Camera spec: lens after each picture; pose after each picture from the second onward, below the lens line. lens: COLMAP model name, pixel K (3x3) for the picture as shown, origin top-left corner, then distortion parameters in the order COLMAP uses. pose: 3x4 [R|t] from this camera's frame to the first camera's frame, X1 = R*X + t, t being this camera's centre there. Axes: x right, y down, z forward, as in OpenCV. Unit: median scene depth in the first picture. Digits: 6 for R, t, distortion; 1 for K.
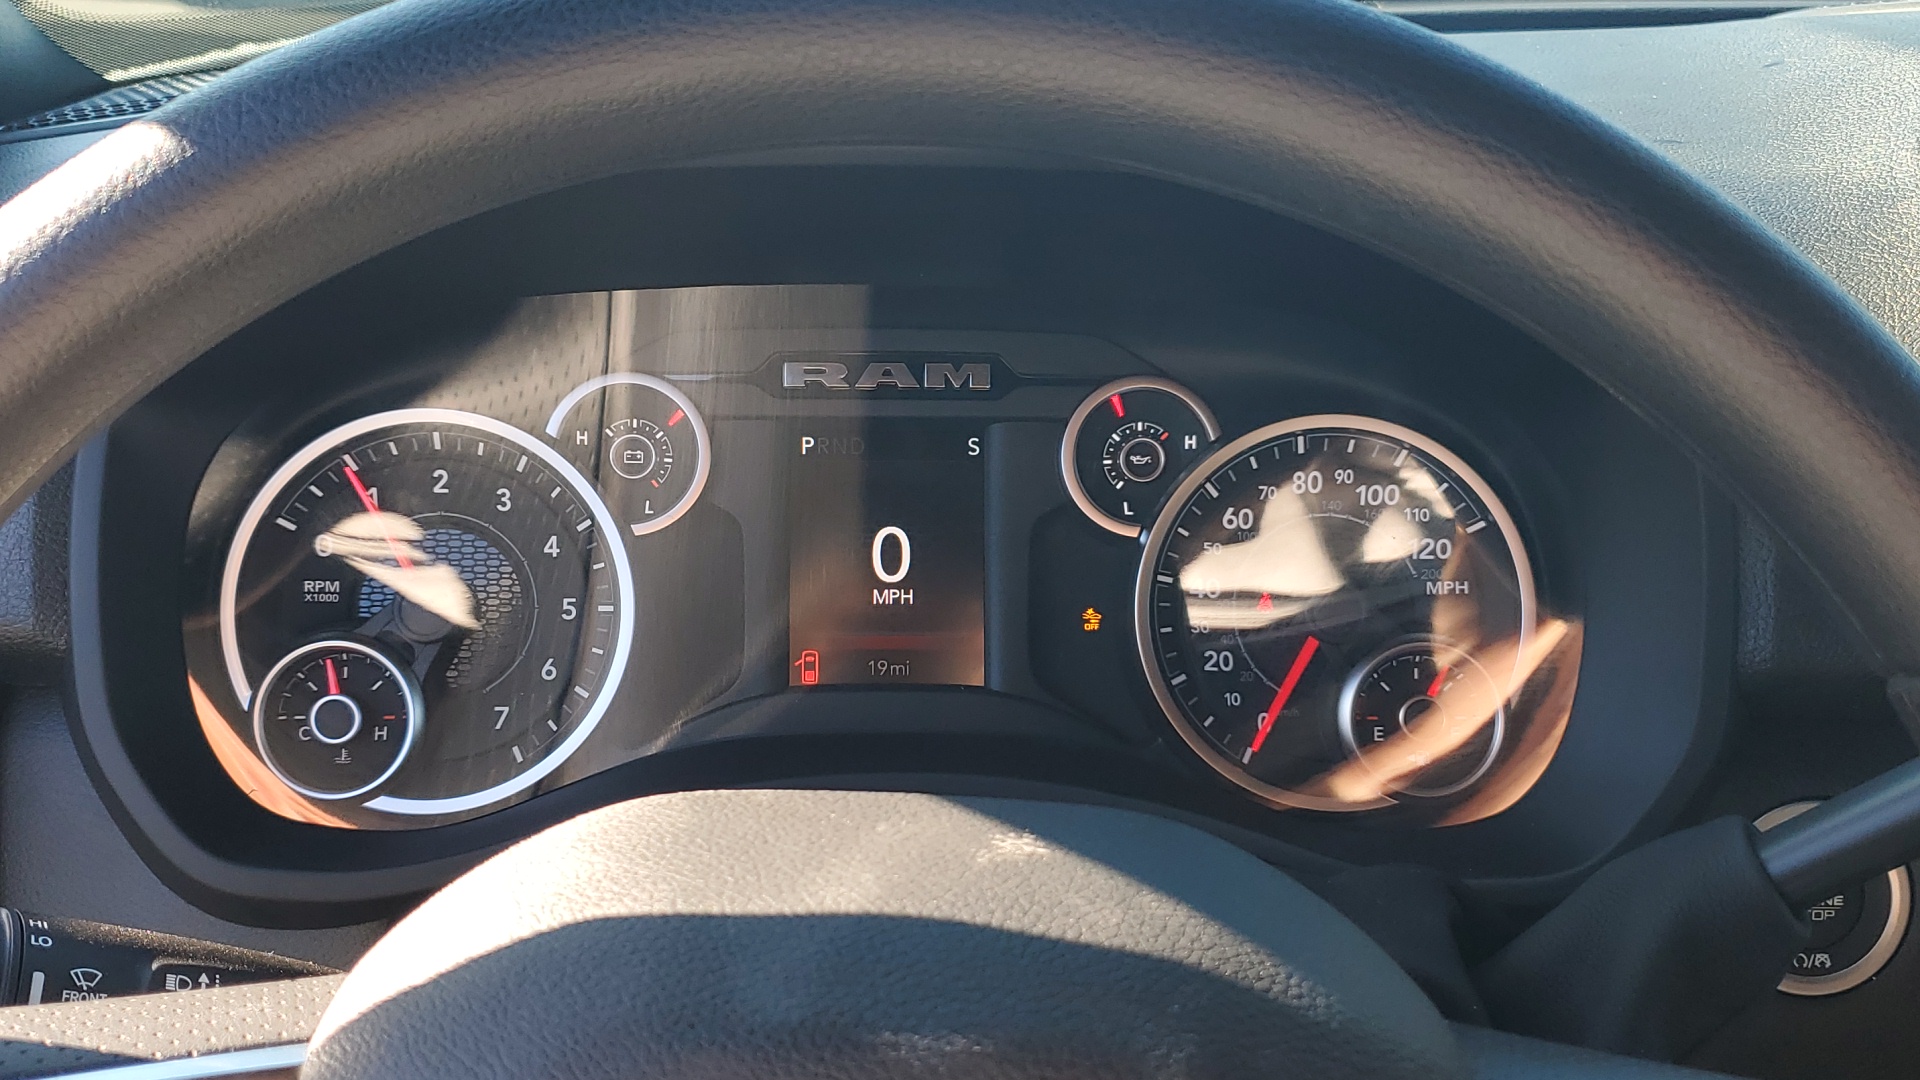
lens RADIAL K [[2056.4, 0, 960.0], [0, 2056.4, 540.0], [0, 0, 1]] dist [0.220619, -0.725318]
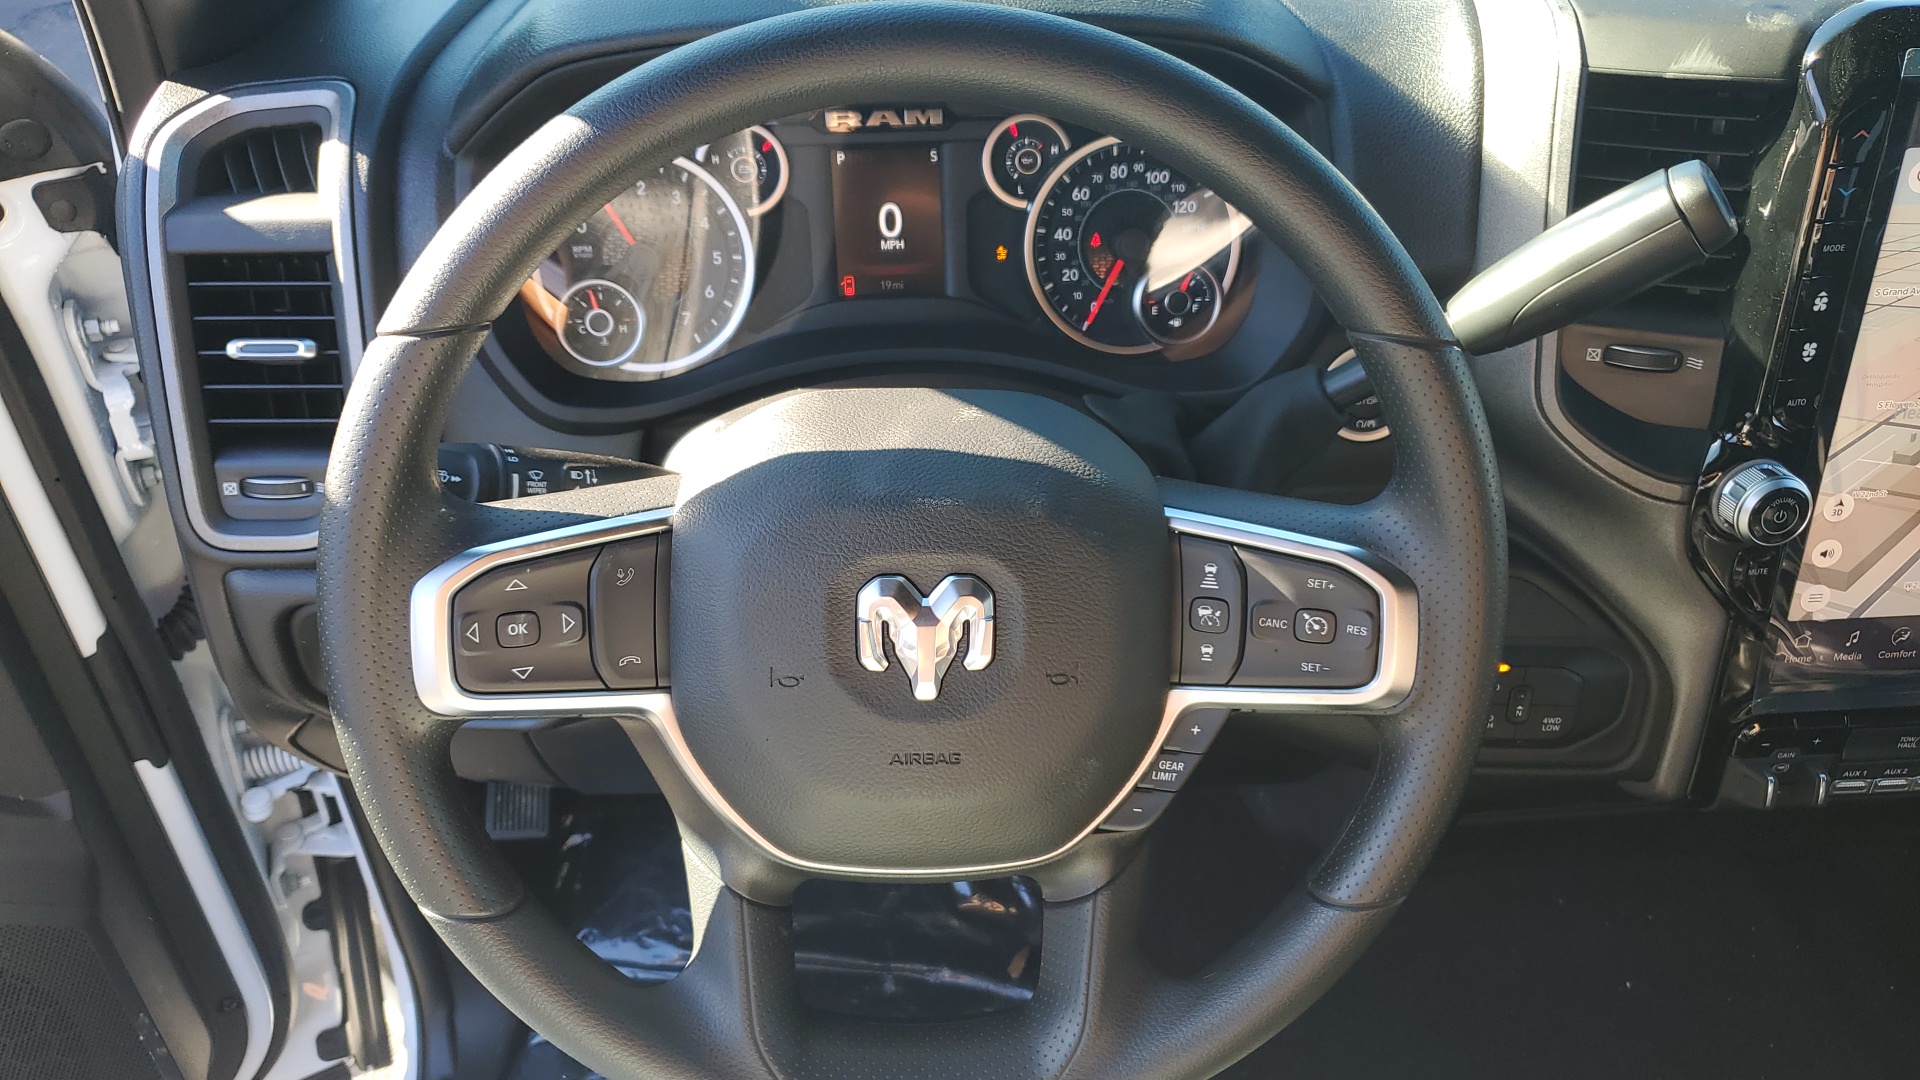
lens RADIAL K [[1542.2, 0, 960.0], [0, 1542.2, 540.0], [0, 0, 1]] dist [0.047966, -0.006072]
pose [[0.998933, -0.037352, 0.027158, -0.020004], [0.027398, 0.952729, 0.302584, -0.136482], [-0.037176, -0.301517, 0.952736, -0.386807]]
